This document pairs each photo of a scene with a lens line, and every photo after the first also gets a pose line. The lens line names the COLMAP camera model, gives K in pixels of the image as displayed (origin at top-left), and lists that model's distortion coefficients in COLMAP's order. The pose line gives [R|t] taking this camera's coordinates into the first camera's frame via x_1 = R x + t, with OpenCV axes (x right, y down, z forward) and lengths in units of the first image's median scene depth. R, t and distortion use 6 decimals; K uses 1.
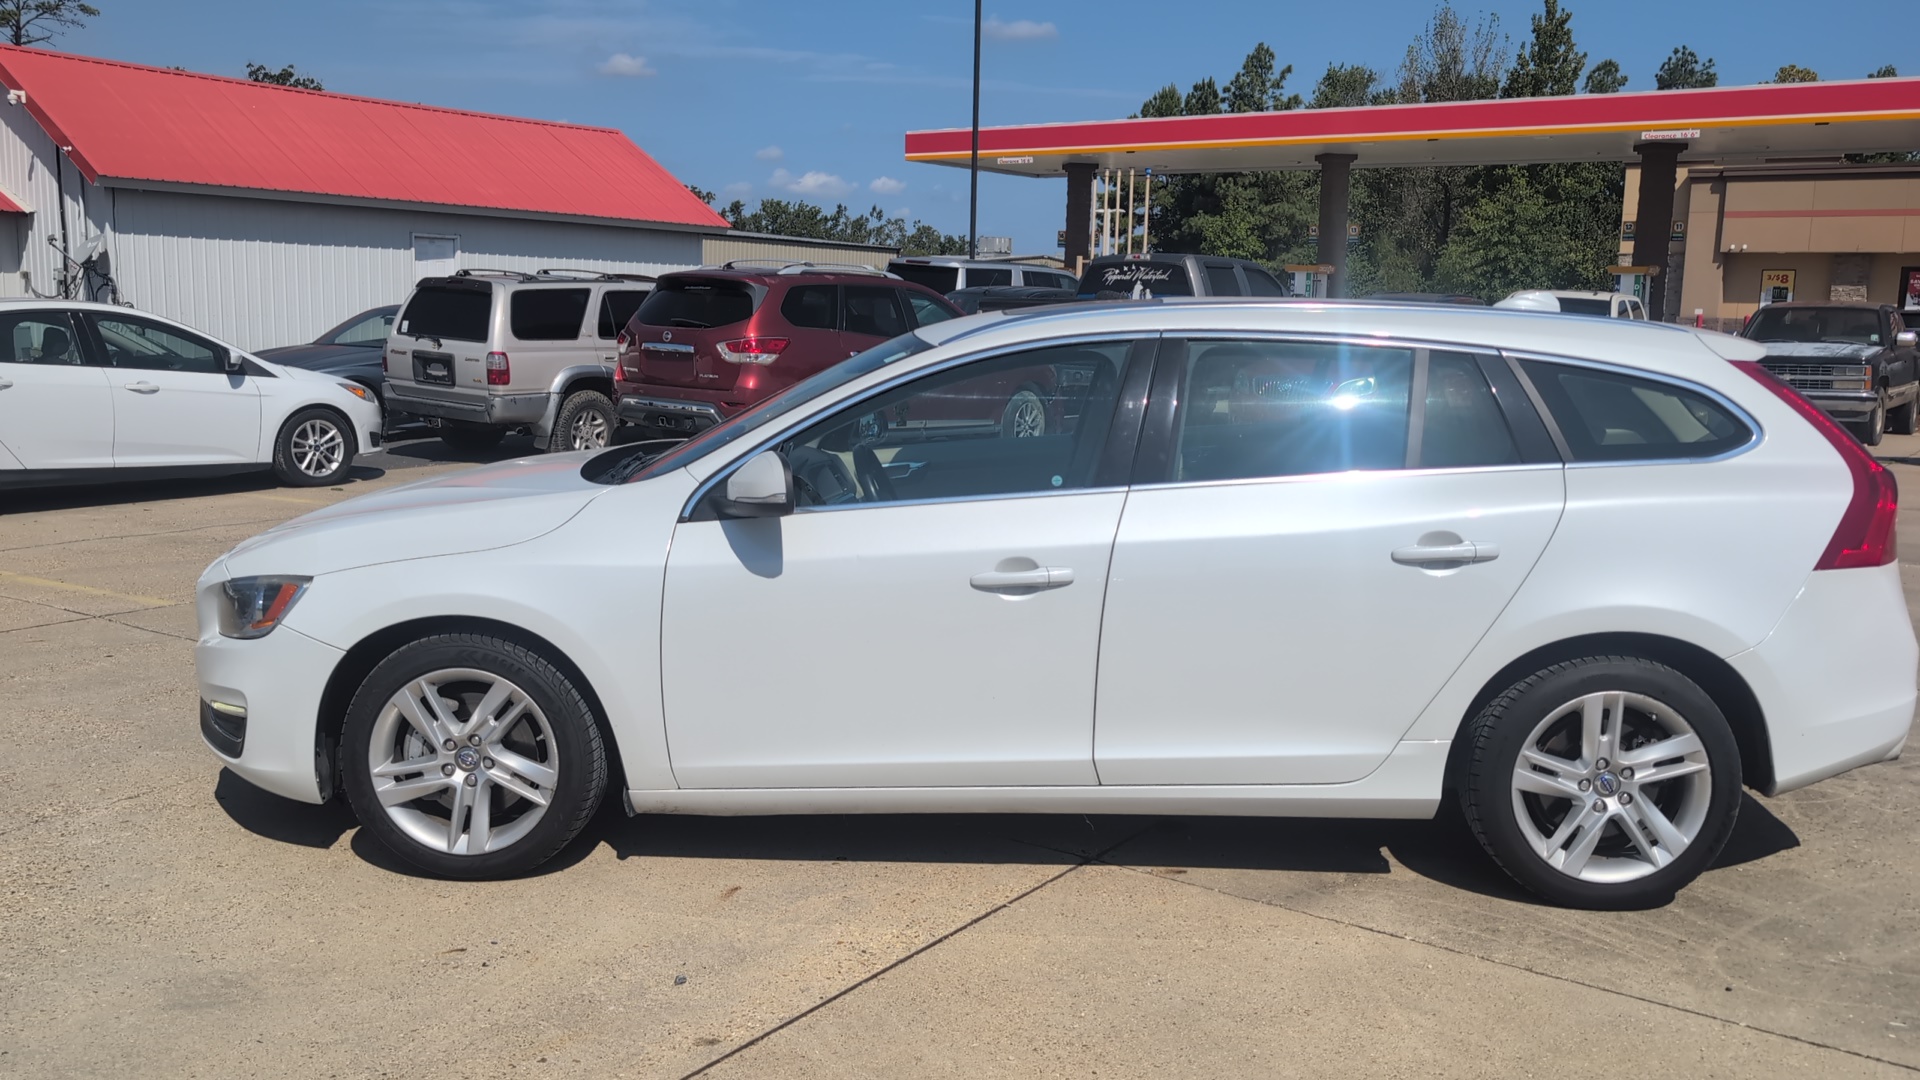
lens RADIAL K [[1589.4, 0, 960.0], [0, 1589.4, 540.0], [0, 0, 1]] dist [0.011213, -0.006588]
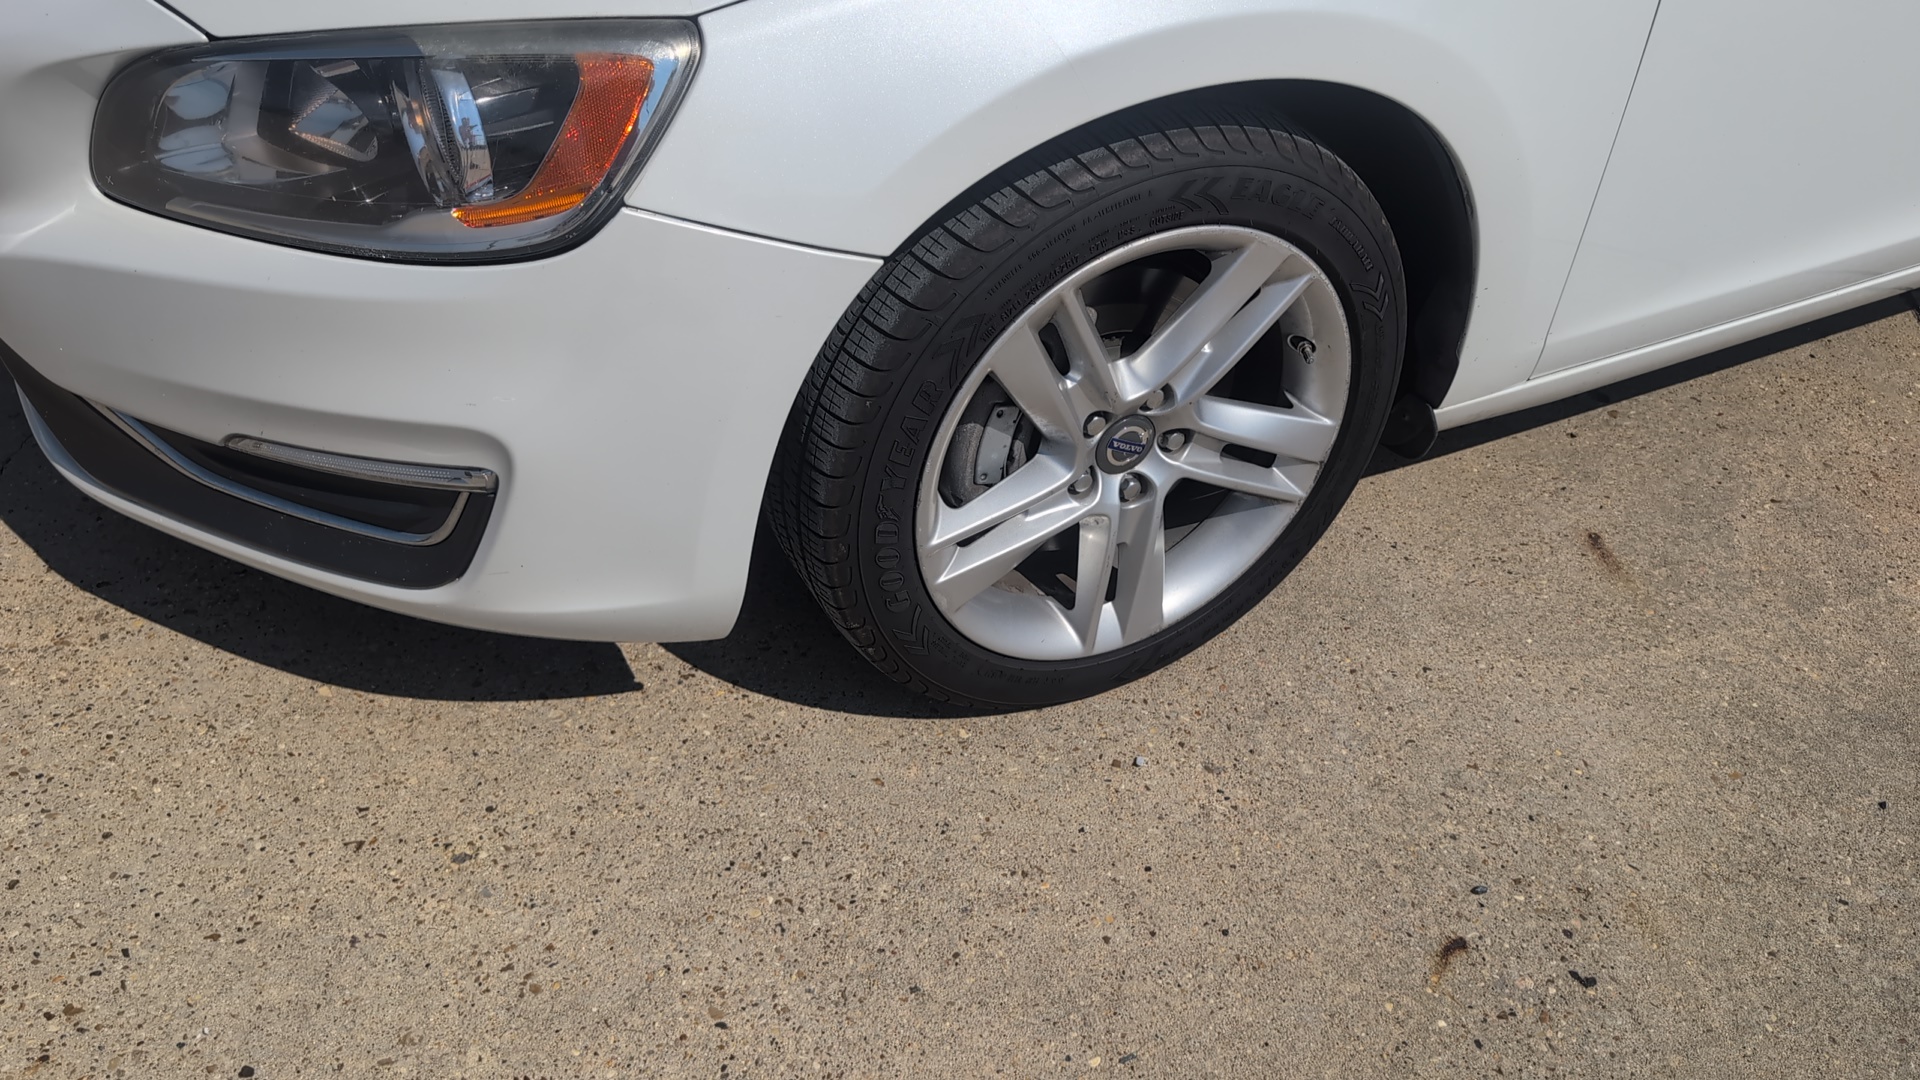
lens RADIAL K [[1587.5, 0, 979.3], [0, 1587.5, 545.4], [0, 0, 1]] dist [0.008262, -0.002238]
pose [[0.872191, -0.284029, 0.398260, -0.471667], [0.030056, 0.843740, 0.535910, -0.043793], [-0.488242, -0.455445, 0.744439, 0.685300]]
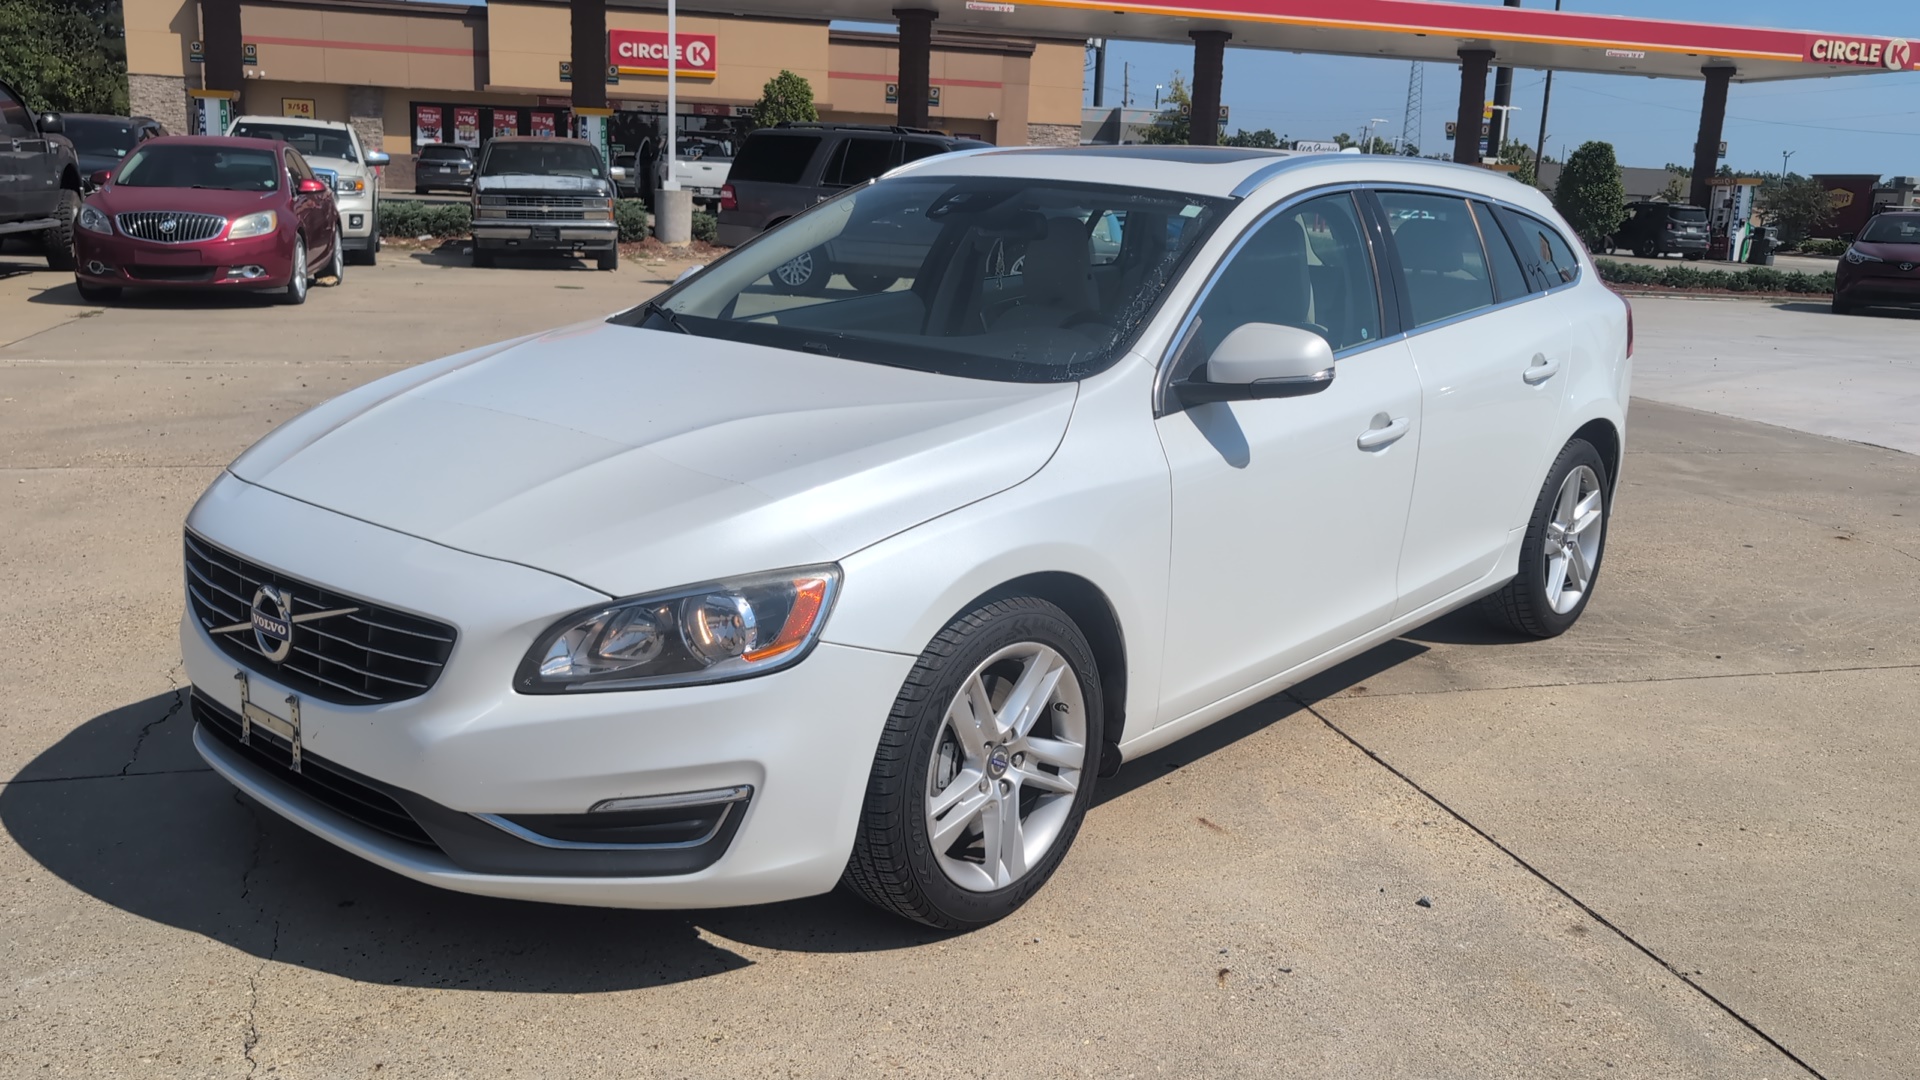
lens RADIAL K [[1589.4, 0, 960.0], [0, 1589.4, 540.0], [0, 0, 1]] dist [0.011213, -0.006588]
pose [[0.627908, -0.168777, 0.759767, -0.824259], [0.088381, 0.985351, 0.145847, -0.072636], [-0.773254, -0.024430, 0.633626, 0.513502]]
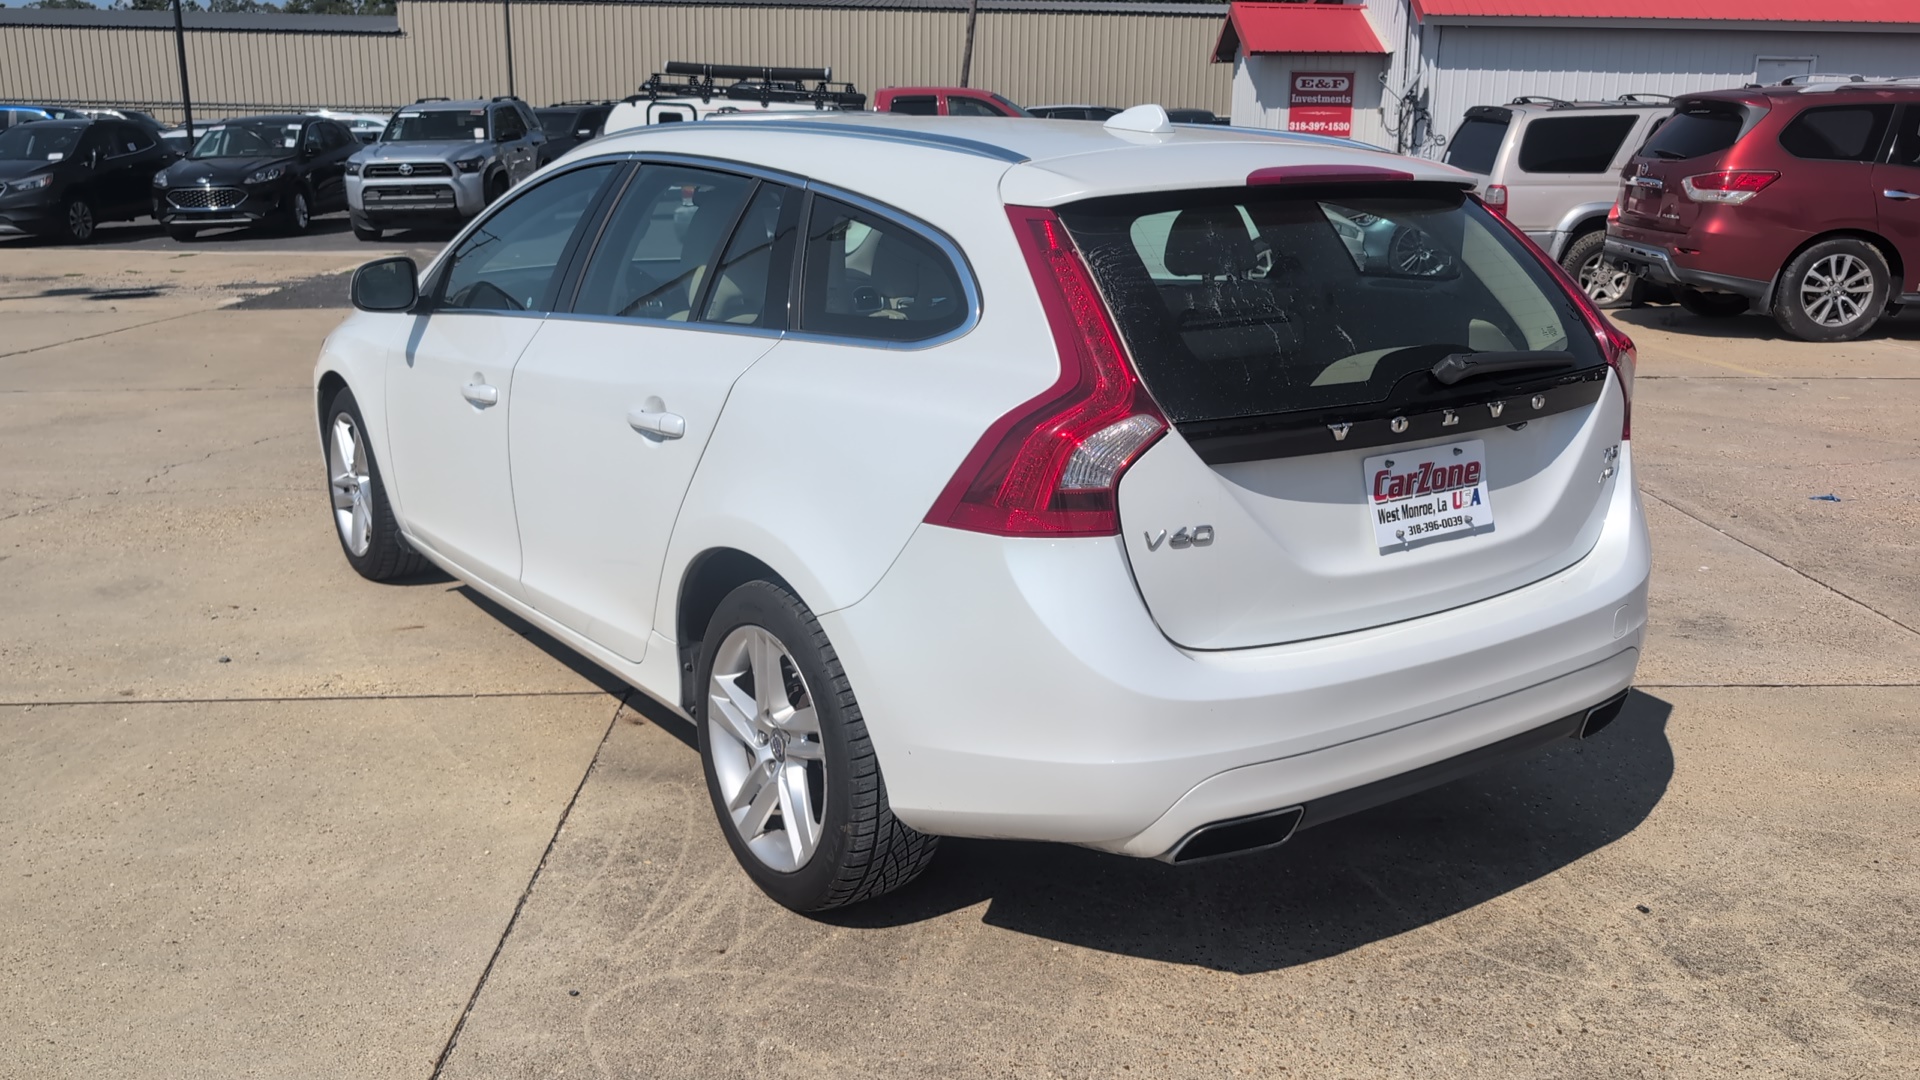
lens RADIAL K [[1587.5, 0, 979.3], [0, 1587.5, 545.4], [0, 0, 1]] dist [0.008262, -0.002238]
pose [[0.619338, 0.190071, -0.761770, 0.962479], [-0.109841, 0.981688, 0.155640, -0.069725], [0.777403, -0.012720, 0.628874, 0.541365]]
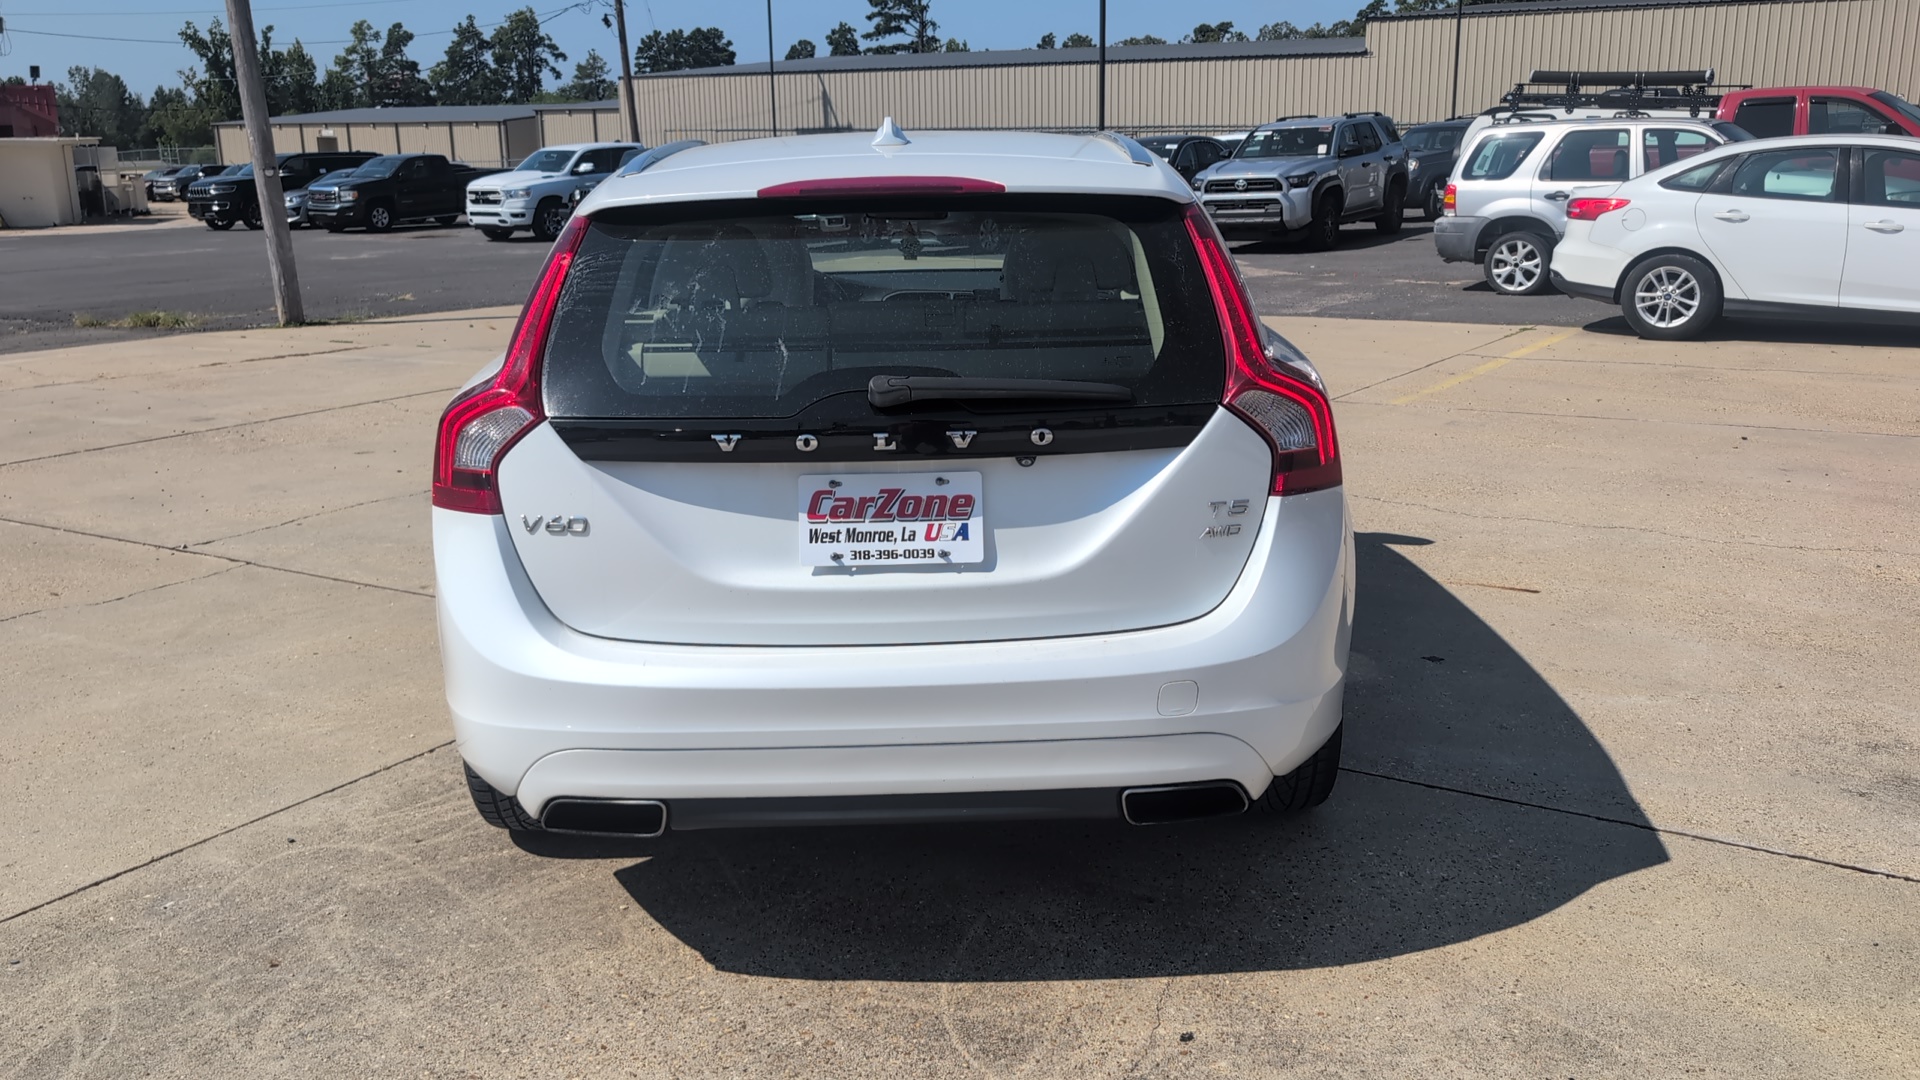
lens RADIAL K [[1593.0, 0, 985.1], [0, 1593.0, 550.3], [0, 0, 1]] dist [0.001141, 0.010308]
pose [[0.078988, 0.230643, -0.969827, 1.188758], [-0.127234, 0.967243, 0.219666, -0.140528], [0.988723, 0.106044, 0.105746, 1.072273]]
